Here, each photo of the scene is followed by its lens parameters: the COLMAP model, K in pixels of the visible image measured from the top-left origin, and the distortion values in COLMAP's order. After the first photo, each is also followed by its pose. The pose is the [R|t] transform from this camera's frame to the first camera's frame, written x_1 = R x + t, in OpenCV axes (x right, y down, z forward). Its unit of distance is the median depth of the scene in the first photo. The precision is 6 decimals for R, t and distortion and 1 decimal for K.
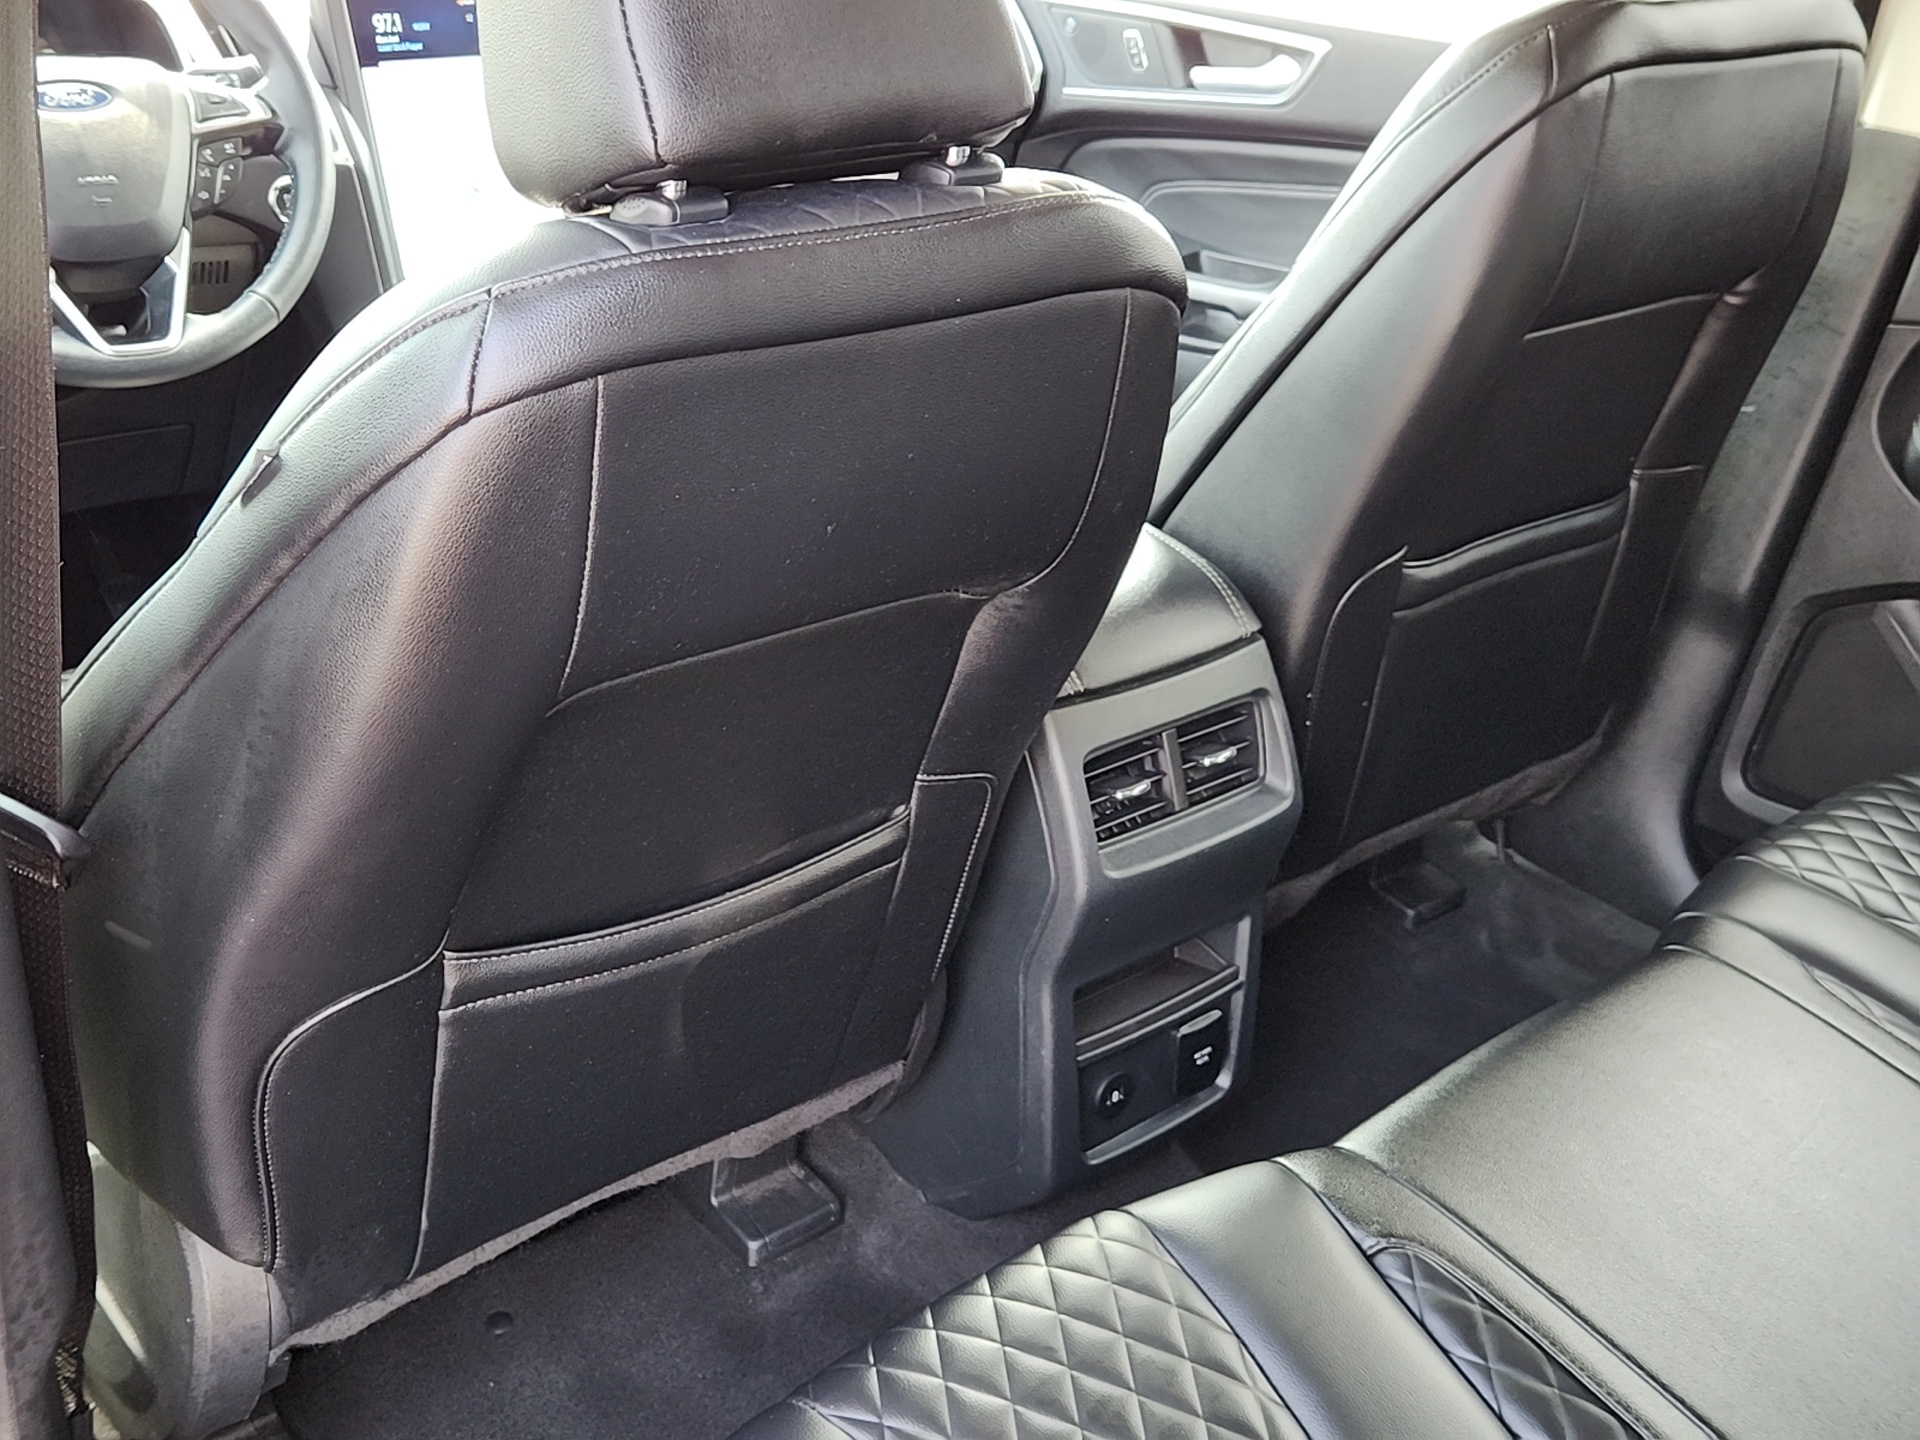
lens RADIAL K [[1995.2, 0, 951.9], [0, 1995.2, 708.8], [0, 0, 1]] dist [0.054557, 0.000000]
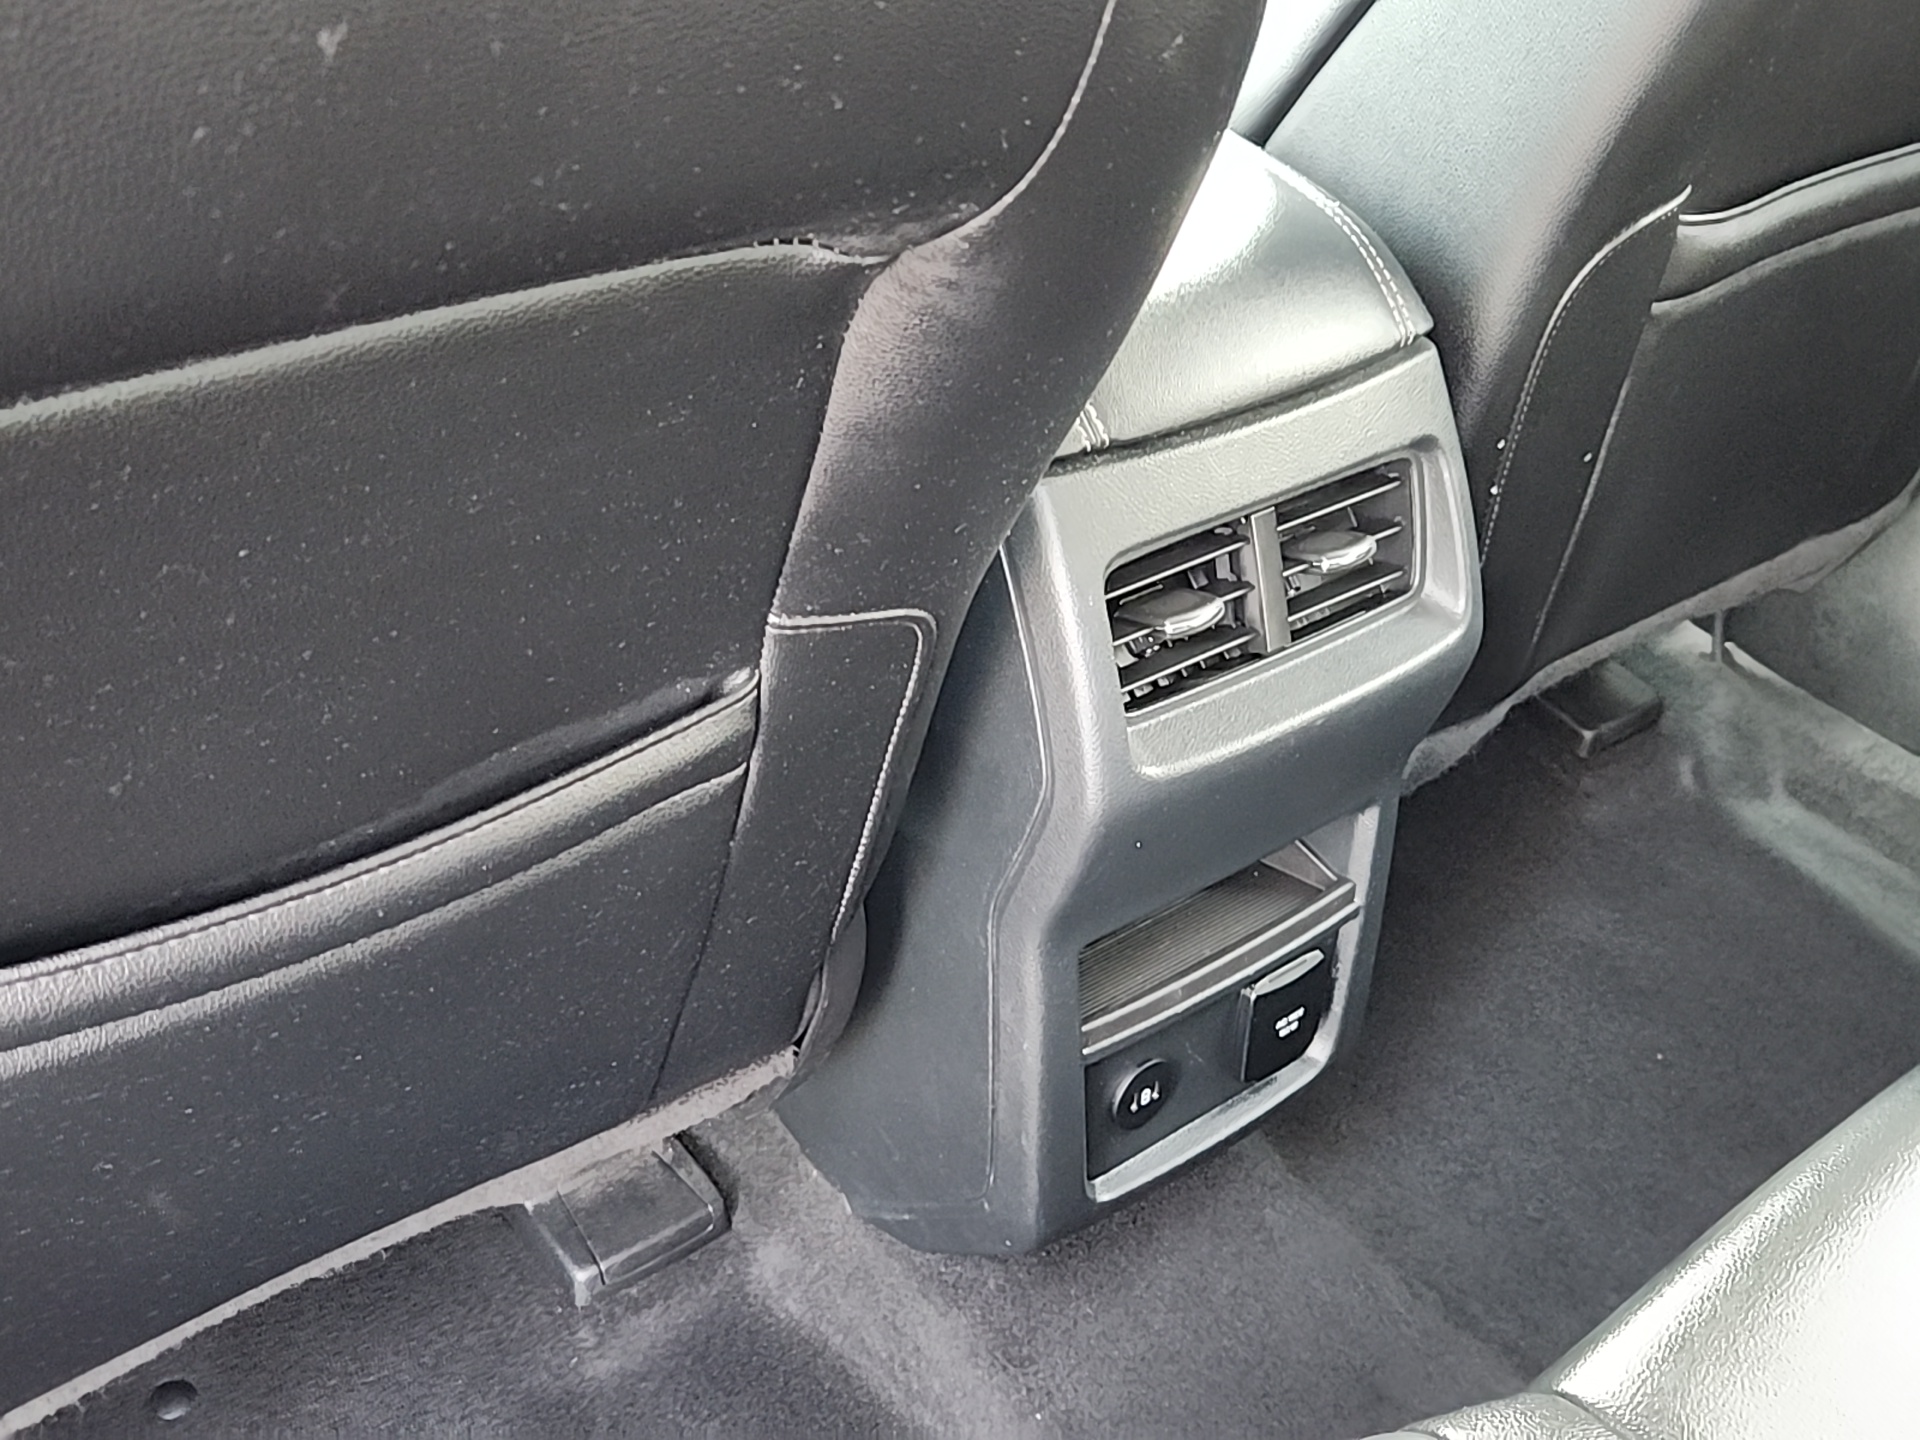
lens RADIAL K [[1995.2, 0, 992.9], [0, 1995.2, 724.3], [0, 0, 1]] dist [0.054557, 0.000000]
pose [[0.999539, 0.027201, -0.013517, 0.040250], [-0.024511, 0.985152, 0.169928, -0.023274], [0.017939, -0.169518, 0.985364, 0.415750]]
